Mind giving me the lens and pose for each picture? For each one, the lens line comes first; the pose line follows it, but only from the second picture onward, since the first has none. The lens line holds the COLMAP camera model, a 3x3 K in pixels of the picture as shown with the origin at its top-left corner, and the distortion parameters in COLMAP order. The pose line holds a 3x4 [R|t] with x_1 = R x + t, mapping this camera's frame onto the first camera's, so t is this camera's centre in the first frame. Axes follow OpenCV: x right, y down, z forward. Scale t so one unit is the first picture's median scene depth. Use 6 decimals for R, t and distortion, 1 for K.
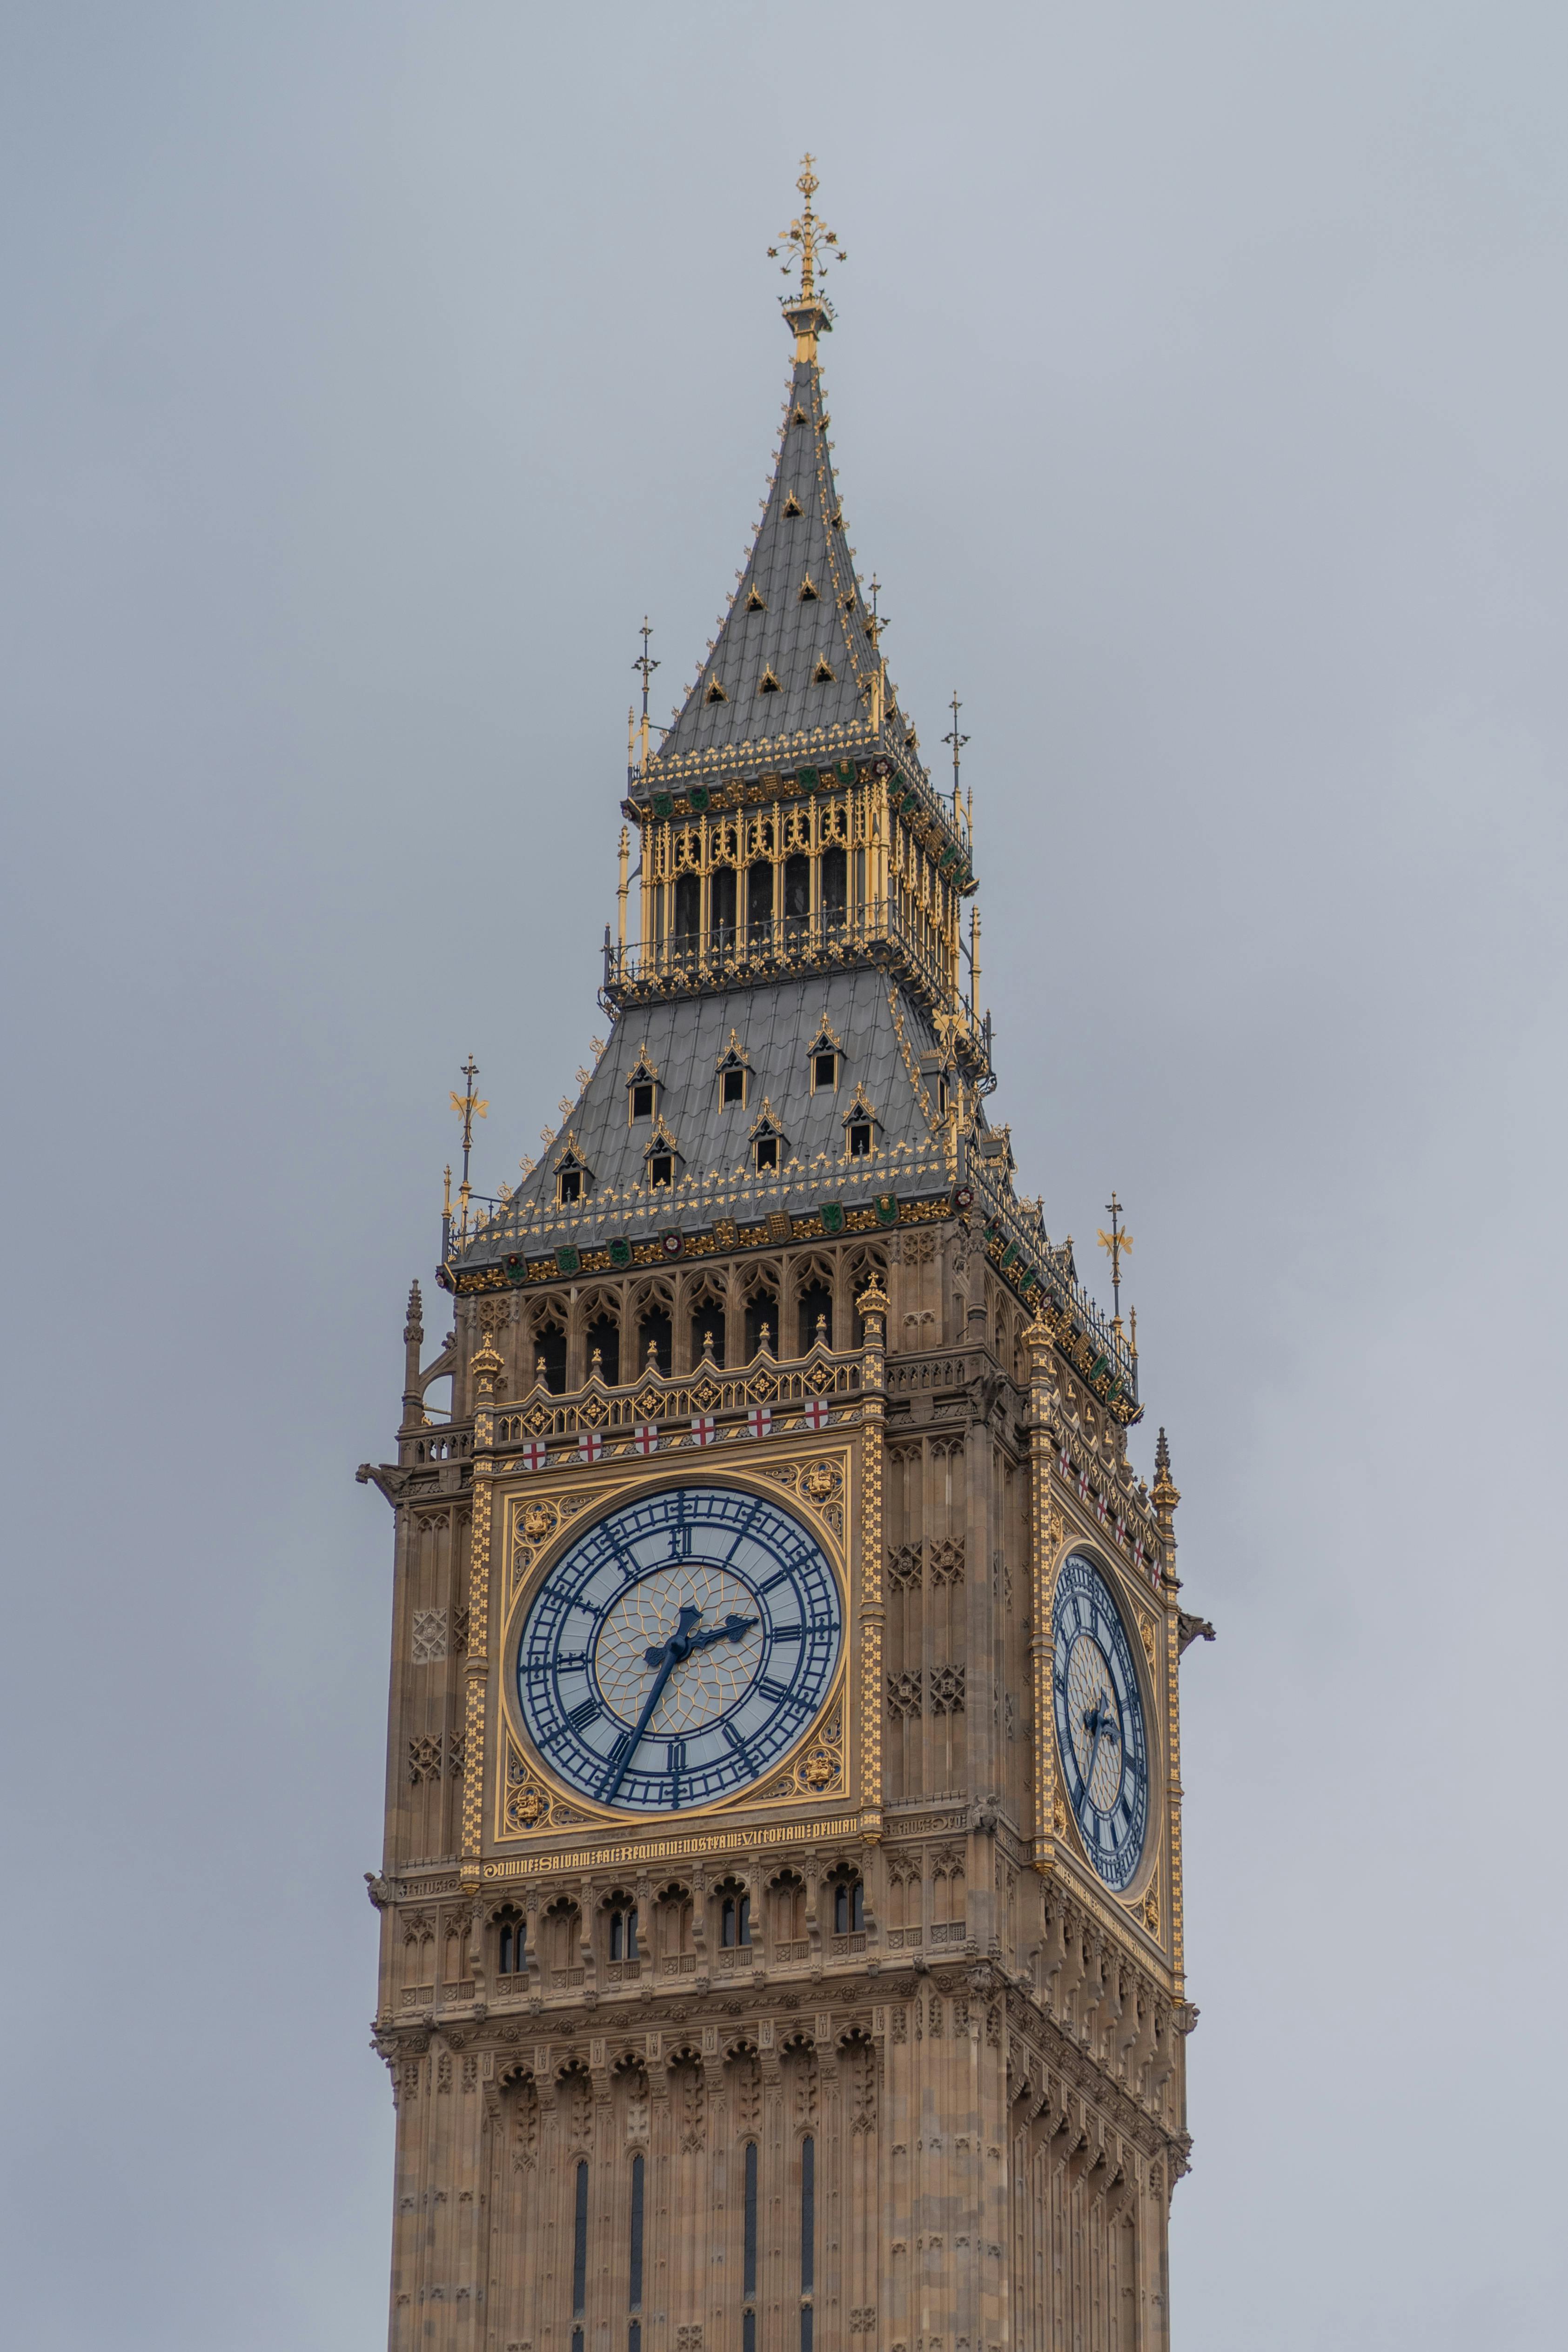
lens RADIAL K [[6157.3, 0, 784.0], [0, 6157.3, 1176.0], [0, 0, 1]] dist [-0.269526, 0.218398]
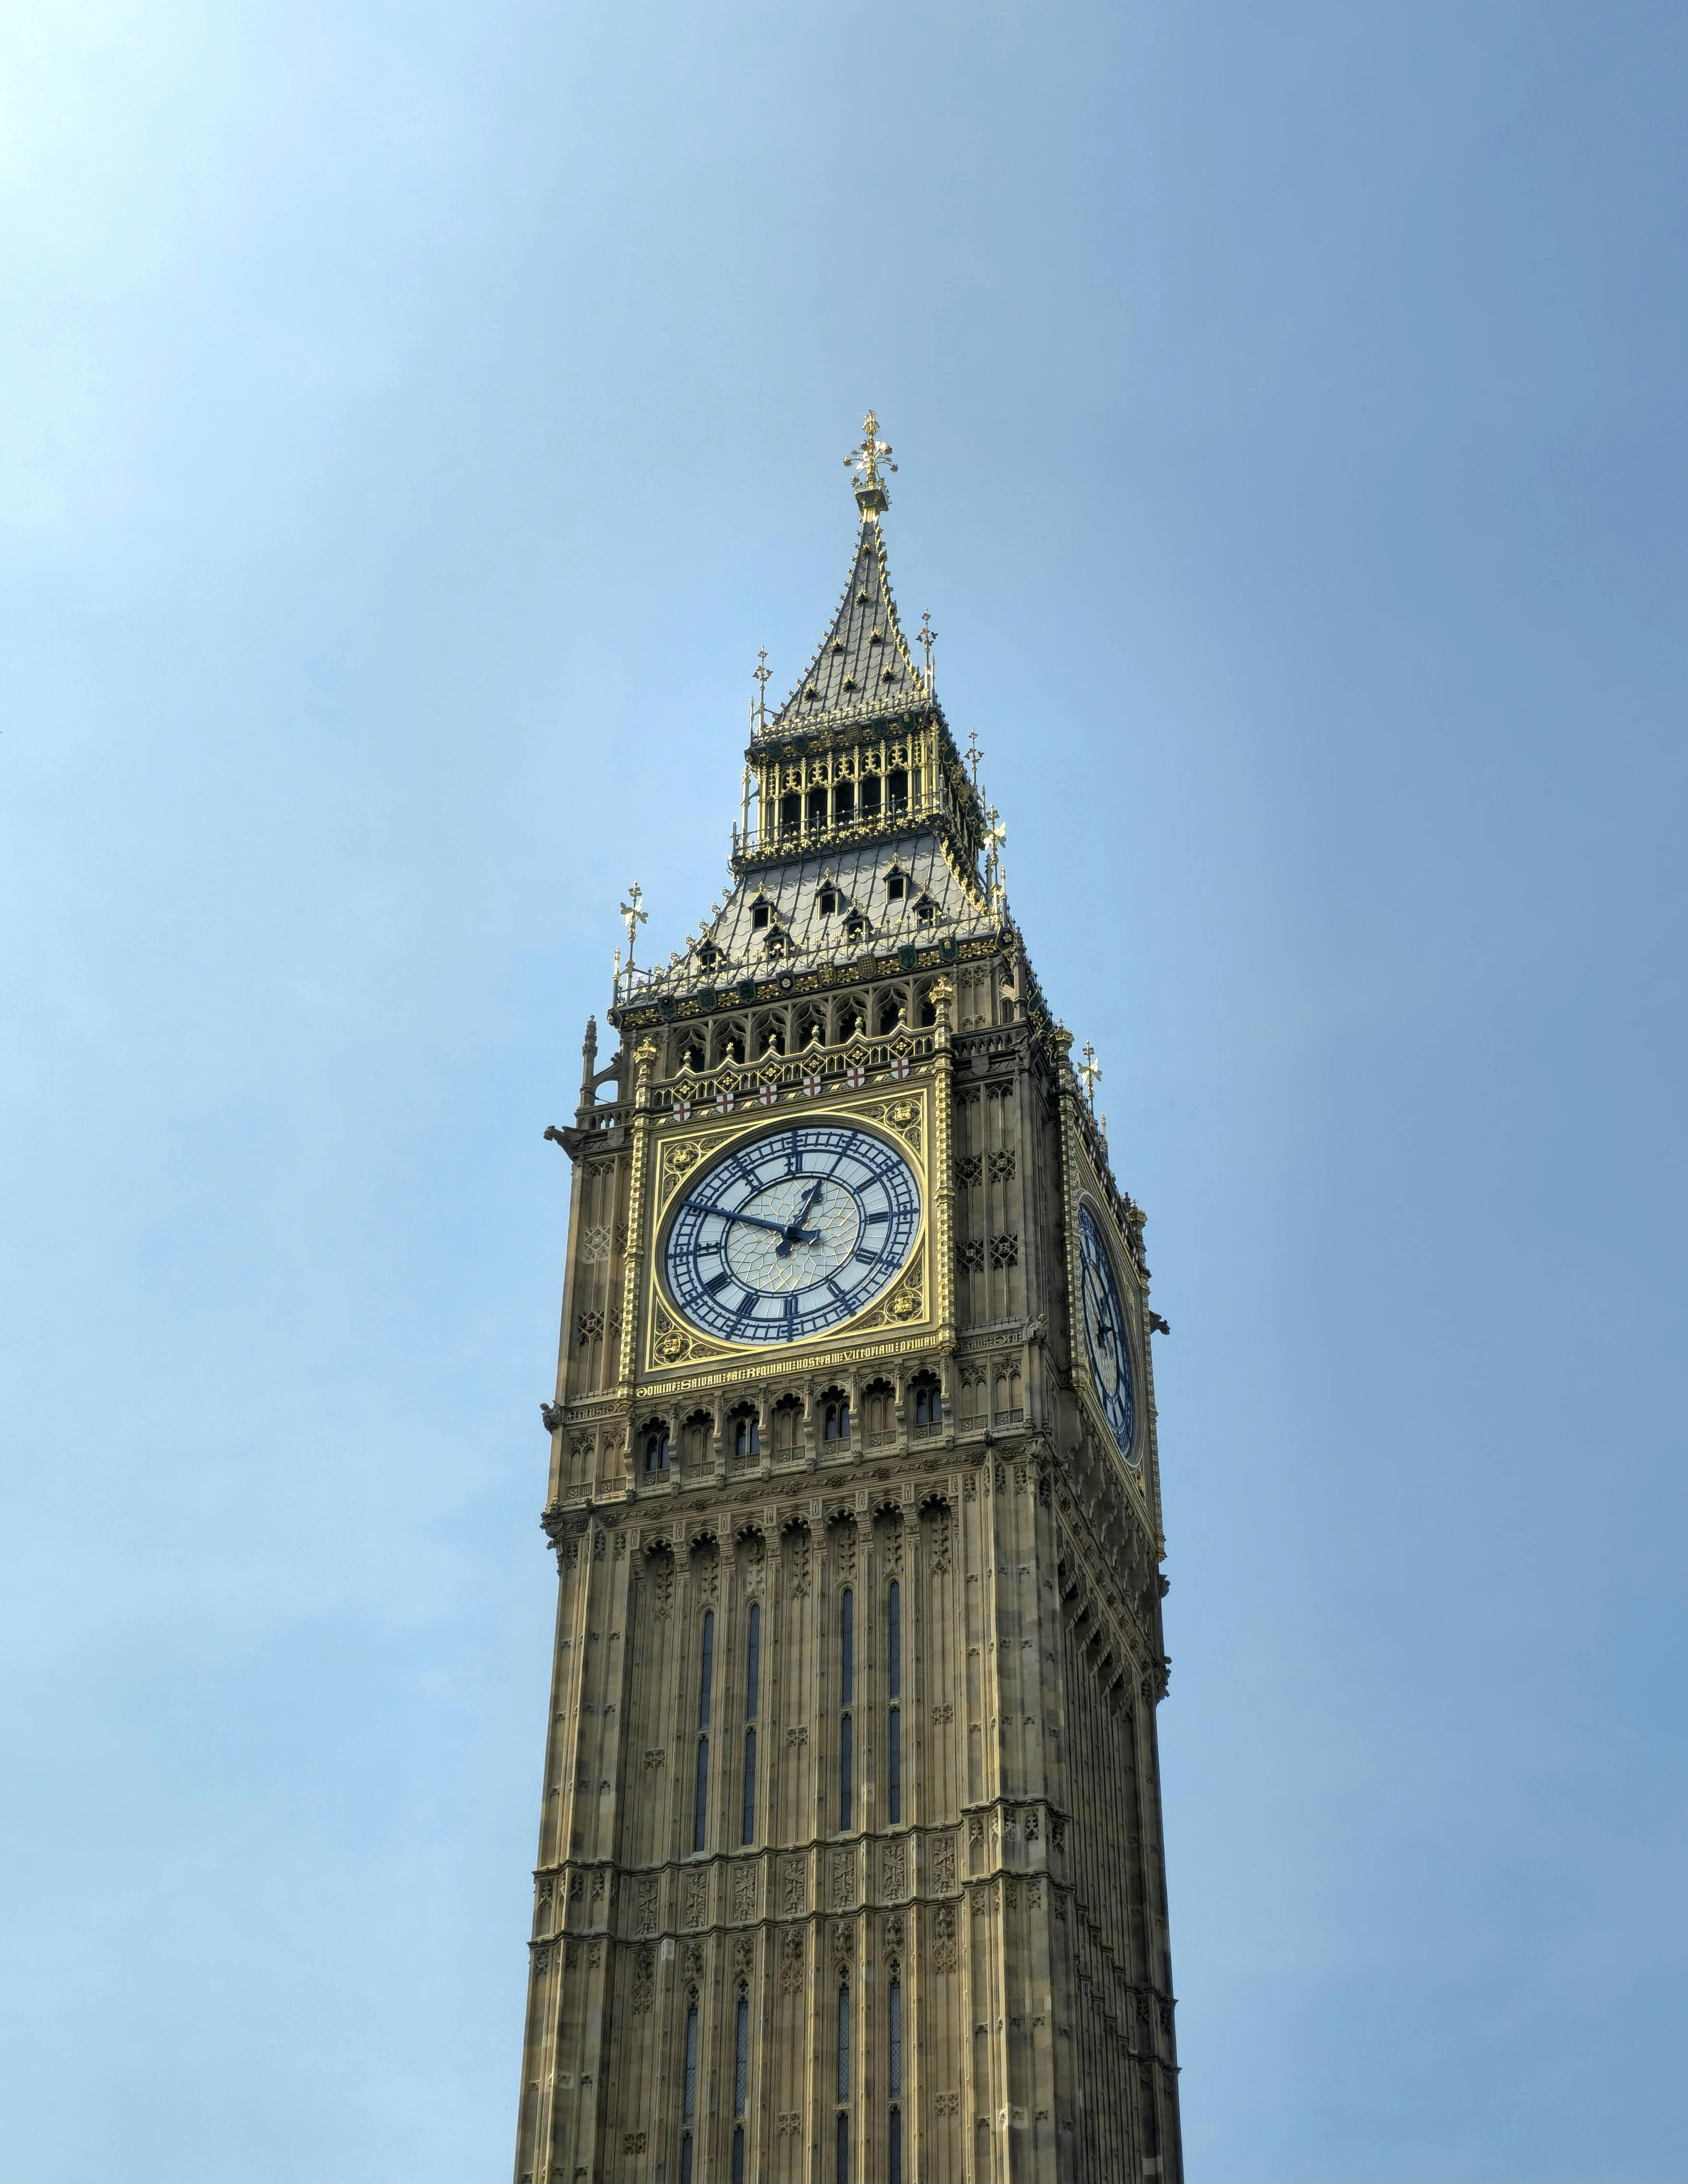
lens RADIAL K [[3218.2, 0, 925.3], [0, 3218.2, 1089.3], [0, 0, 1]] dist [-0.005506, -0.017073]
pose [[0.997050, 0.033841, 0.068896, -0.036959], [-0.017641, 0.974566, -0.223407, 0.197998], [-0.074704, 0.221533, 0.972287, 0.327873]]
